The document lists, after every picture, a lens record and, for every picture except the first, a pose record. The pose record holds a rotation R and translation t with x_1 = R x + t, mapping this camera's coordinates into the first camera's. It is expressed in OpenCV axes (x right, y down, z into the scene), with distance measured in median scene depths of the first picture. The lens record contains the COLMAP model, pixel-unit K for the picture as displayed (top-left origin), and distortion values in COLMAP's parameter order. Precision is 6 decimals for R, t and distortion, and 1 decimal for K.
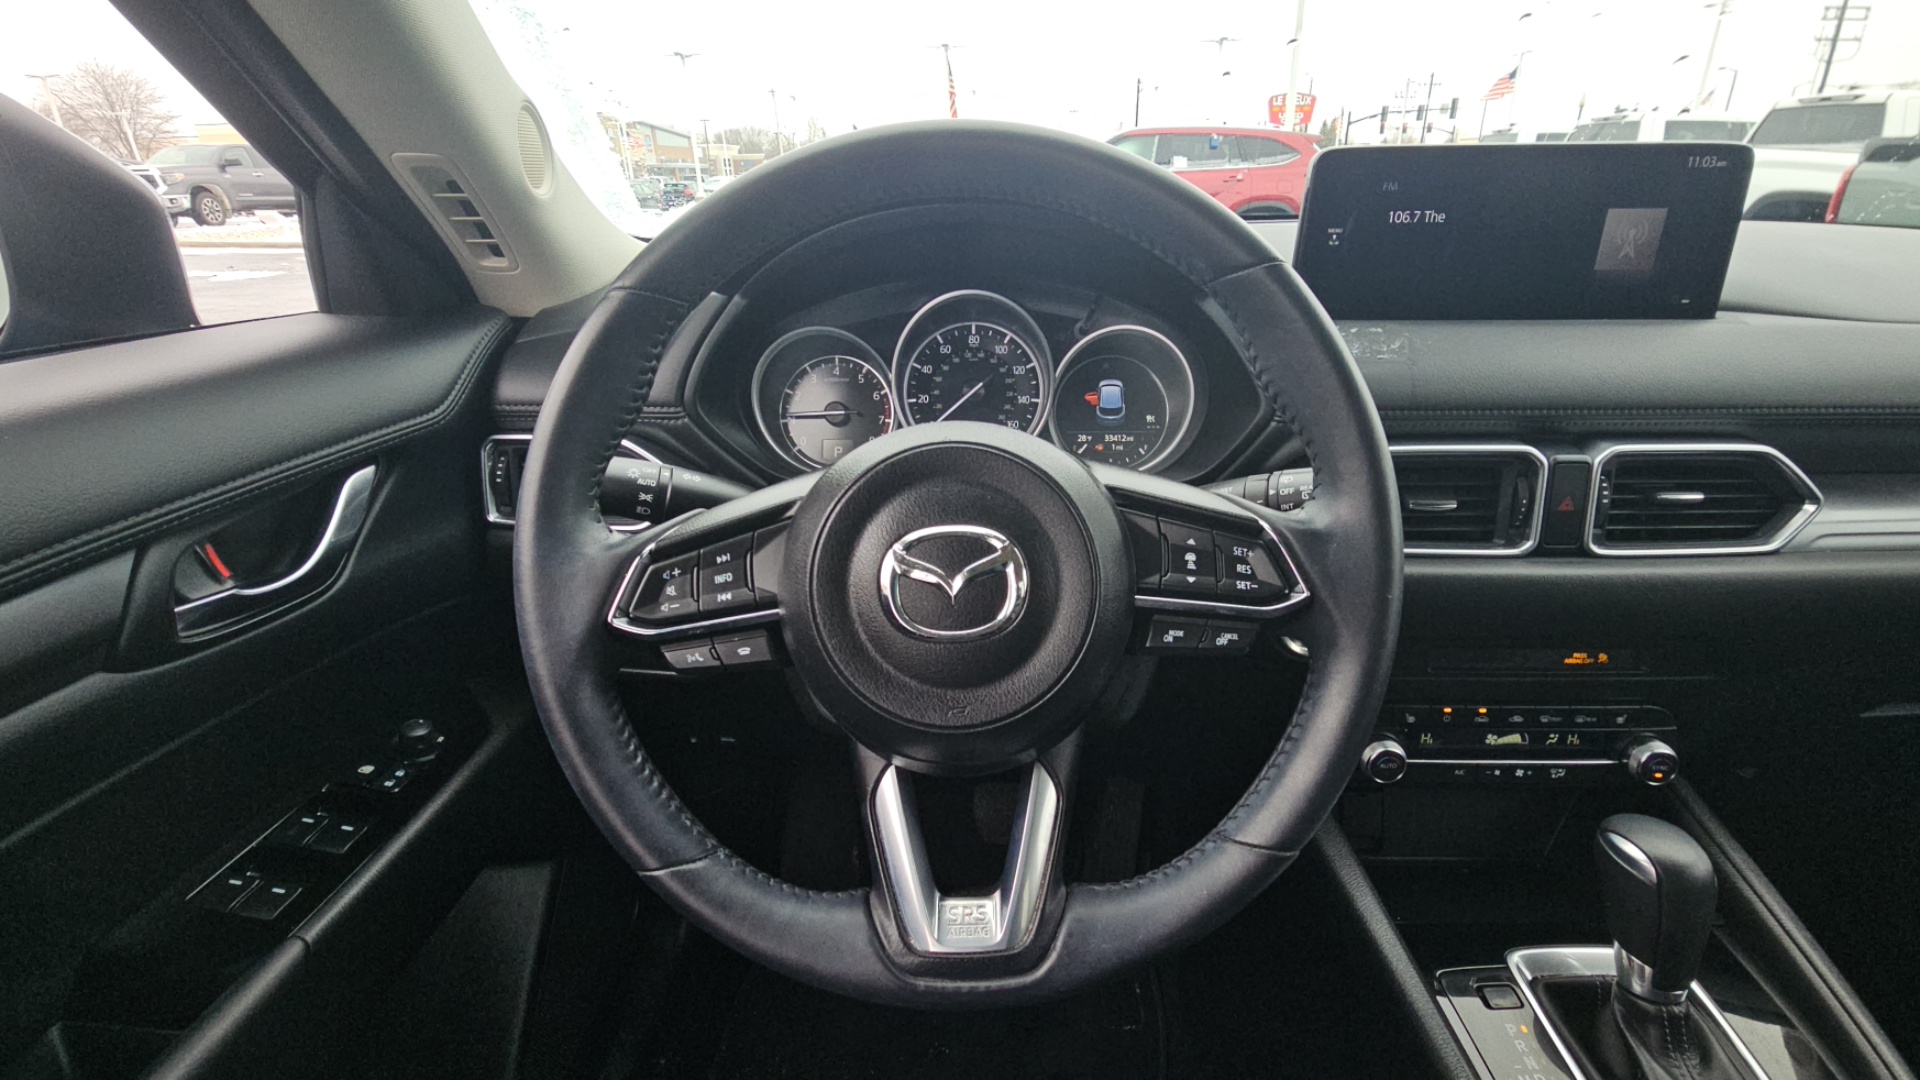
lens RADIAL K [[846.0, 0, 981.8], [0, 846.0, 551.4], [0, 0, 1]] dist [0.008175, -0.006735]
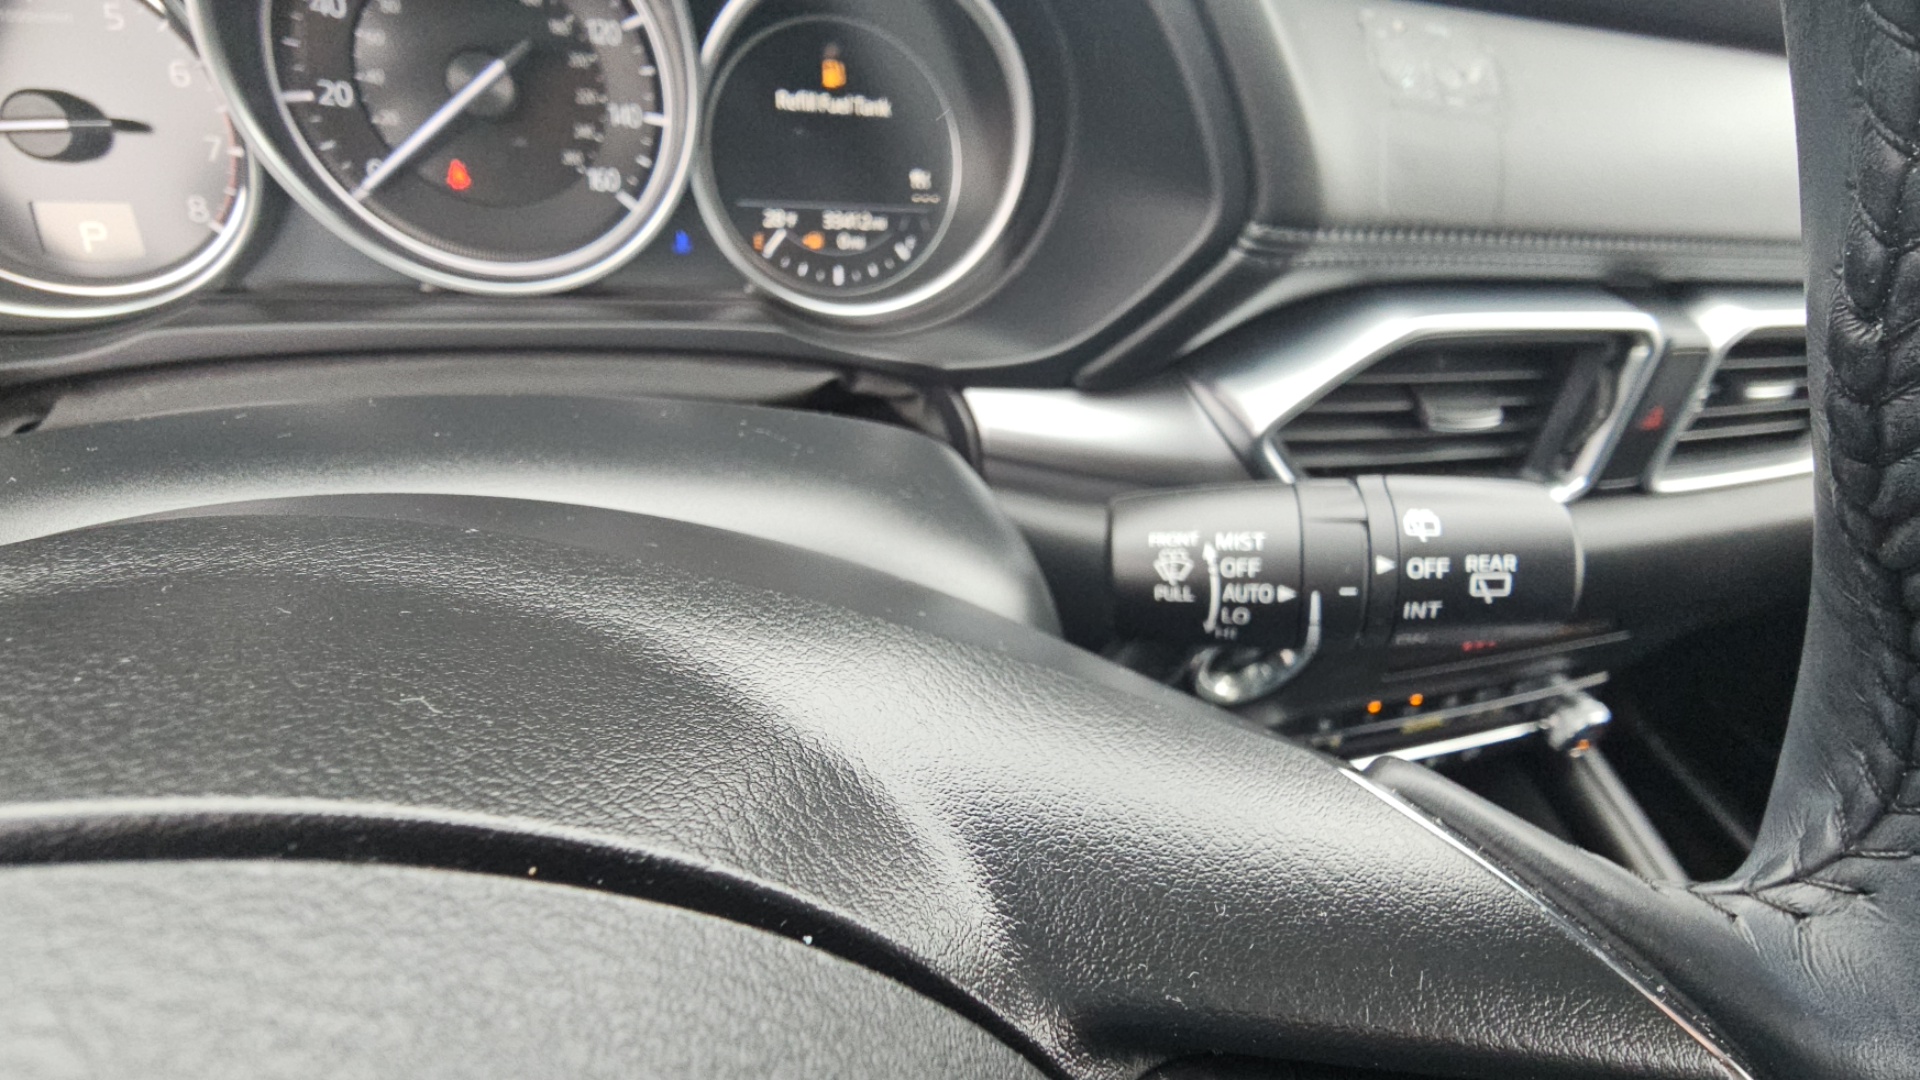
lens RADIAL K [[867.3, 0, 970.9], [0, 867.3, 544.9], [0, 0, 1]] dist [0.004255, -0.002535]
pose [[0.937140, -0.095434, 0.335649, 0.054729], [-0.026376, 0.939752, 0.340838, -0.159187], [-0.347955, -0.328266, 0.878162, 0.608938]]
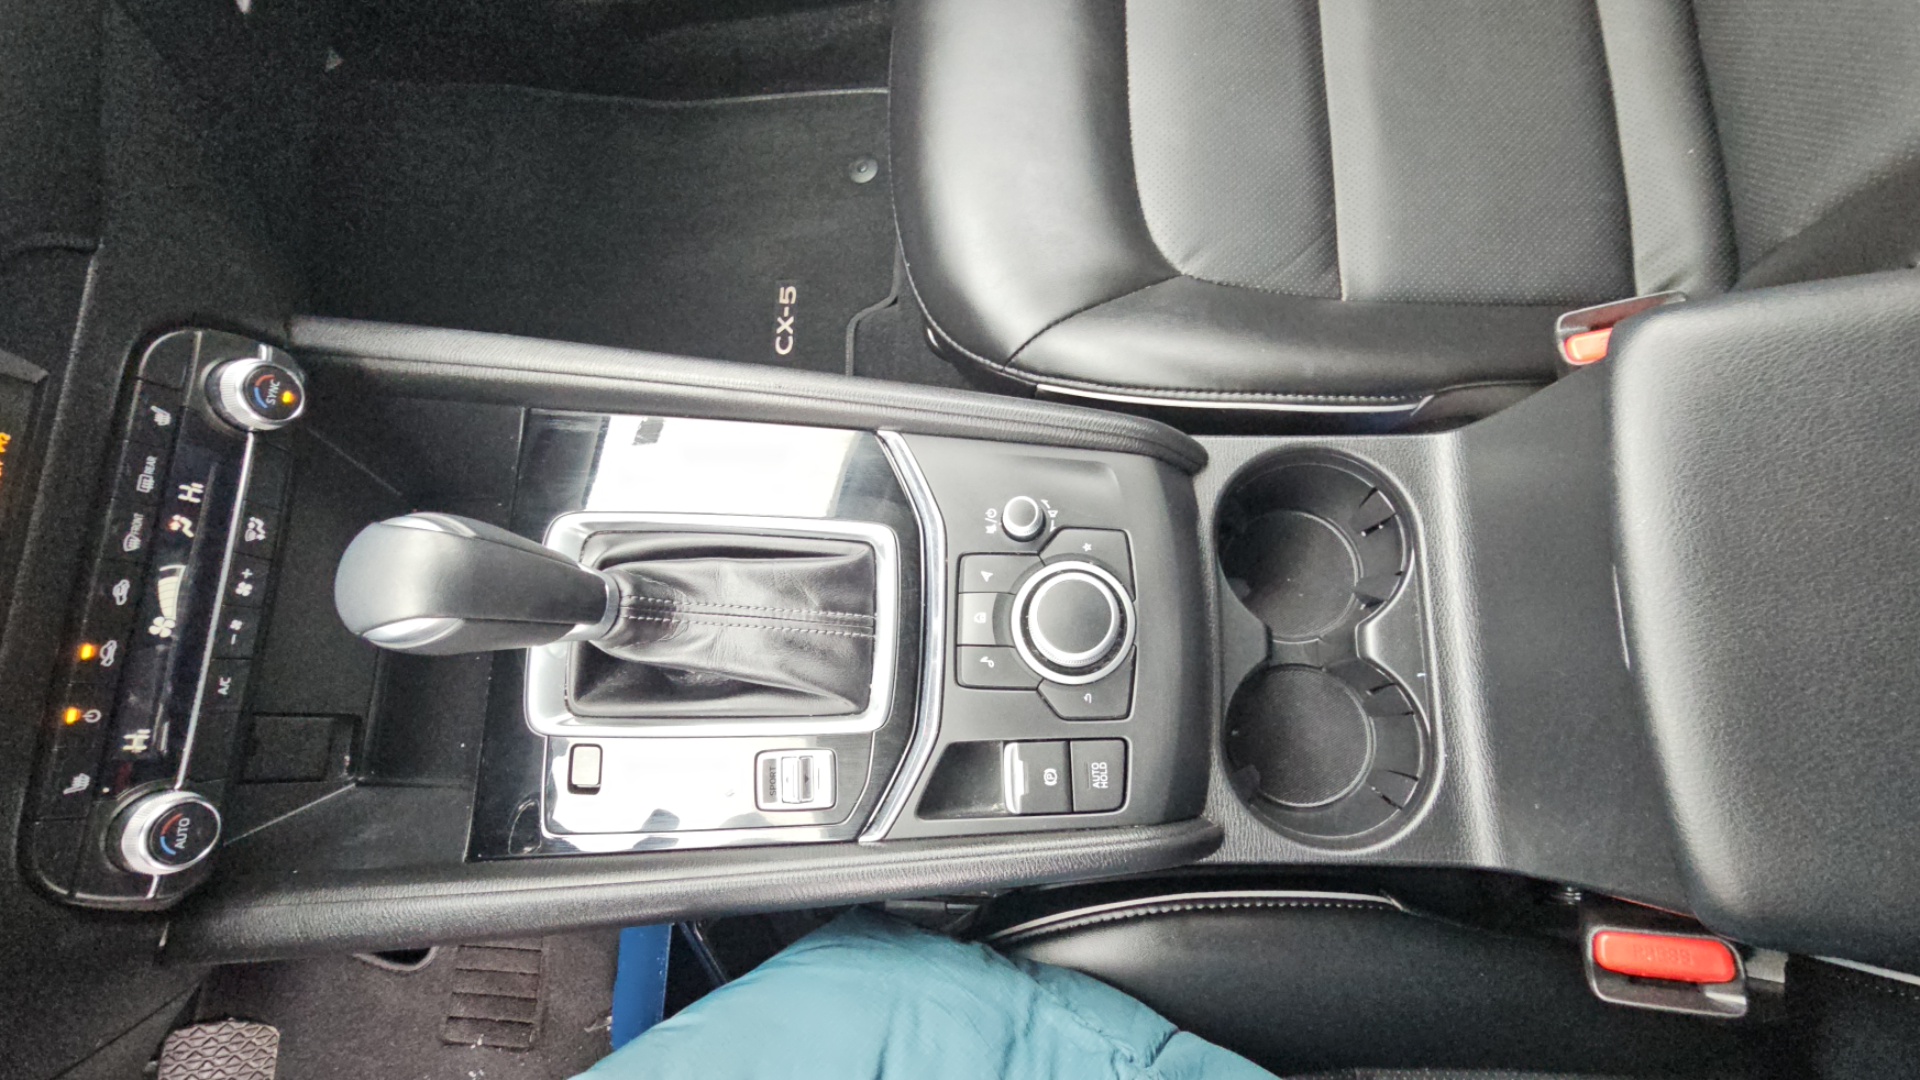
lens RADIAL K [[846.0, 0, 979.6], [0, 846.0, 545.6], [0, 0, 1]] dist [0.008175, -0.006735]
pose [[0.006347, -0.976788, 0.214116, 0.584150], [0.544363, 0.182989, 0.818648, 0.045131], [-0.838826, 0.111361, 0.532889, 0.237041]]
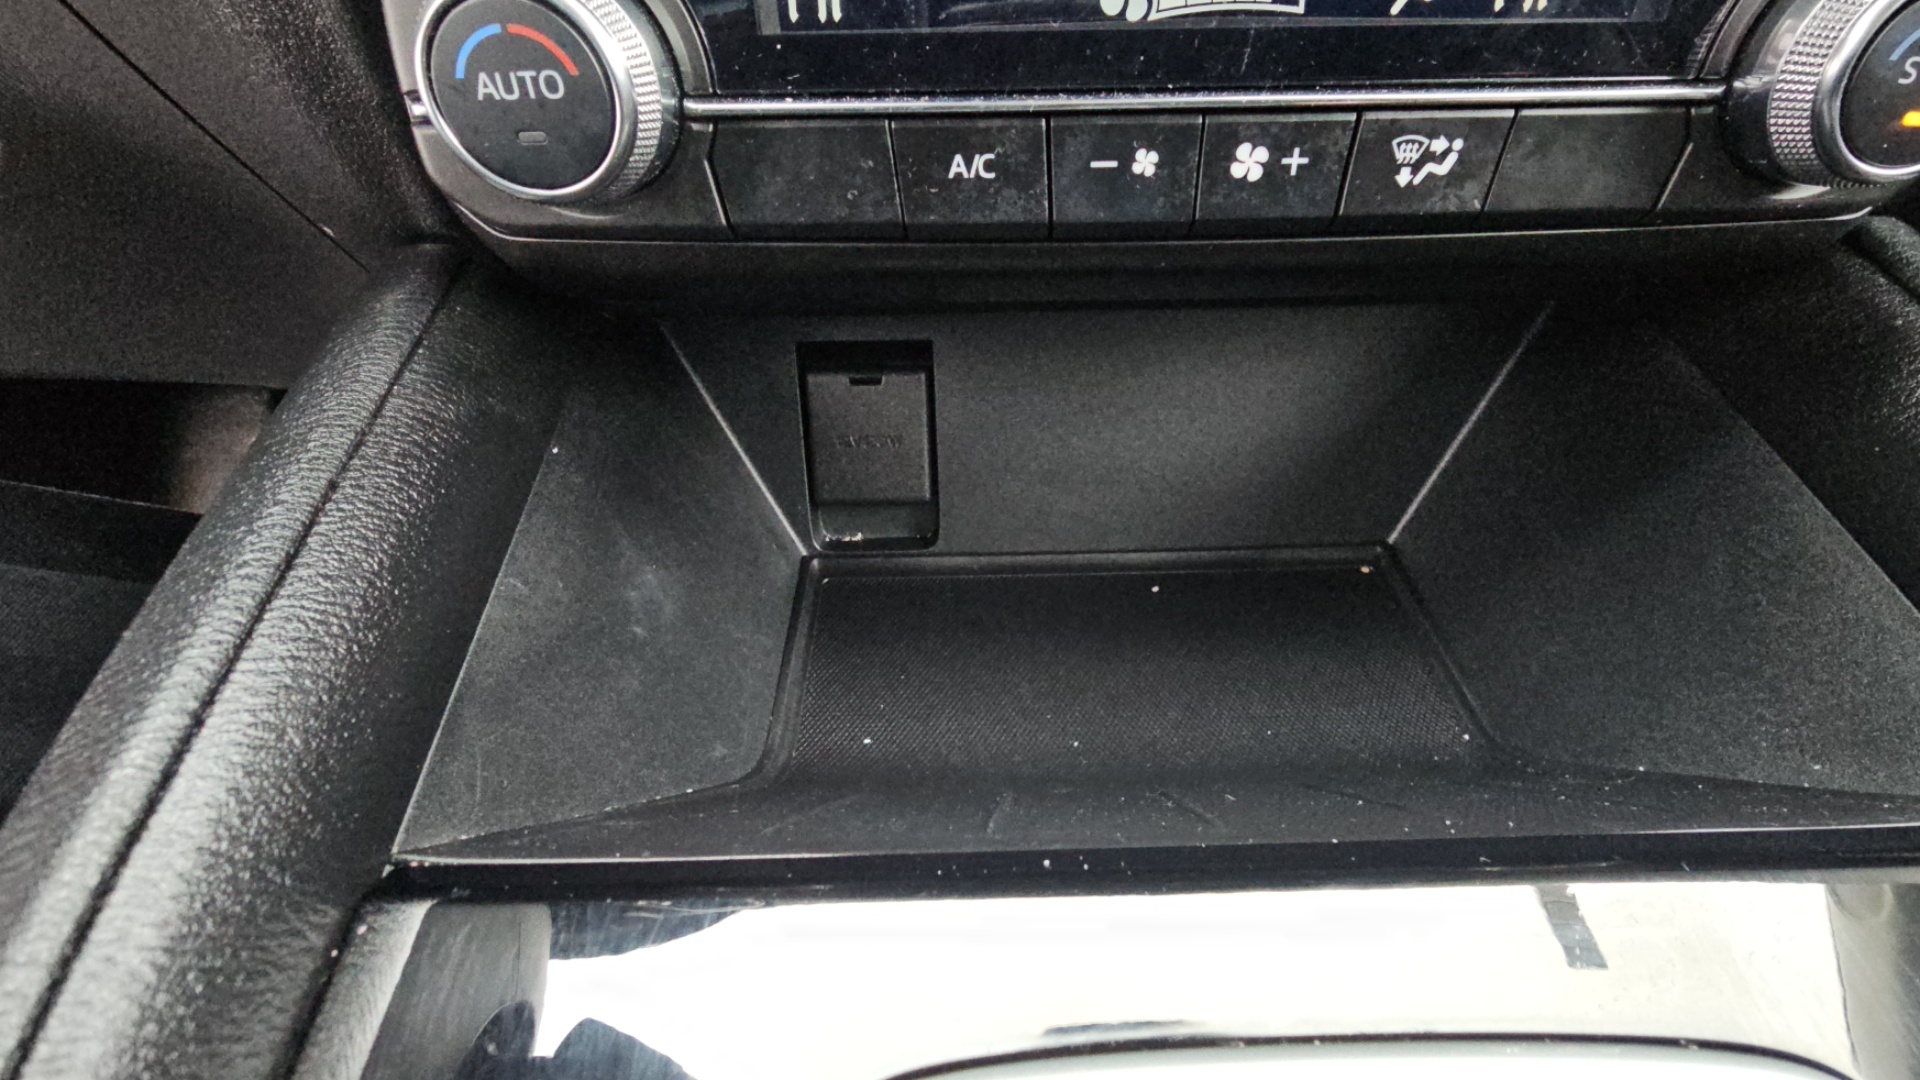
lens RADIAL K [[846.0, 0, 979.5], [0, 846.0, 554.8], [0, 0, 1]] dist [0.008175, -0.006735]
pose [[0.999527, -0.024573, 0.018494, 0.610043], [0.017419, 0.947917, 0.318040, 0.311181], [-0.025346, -0.317568, 0.947897, 0.836621]]
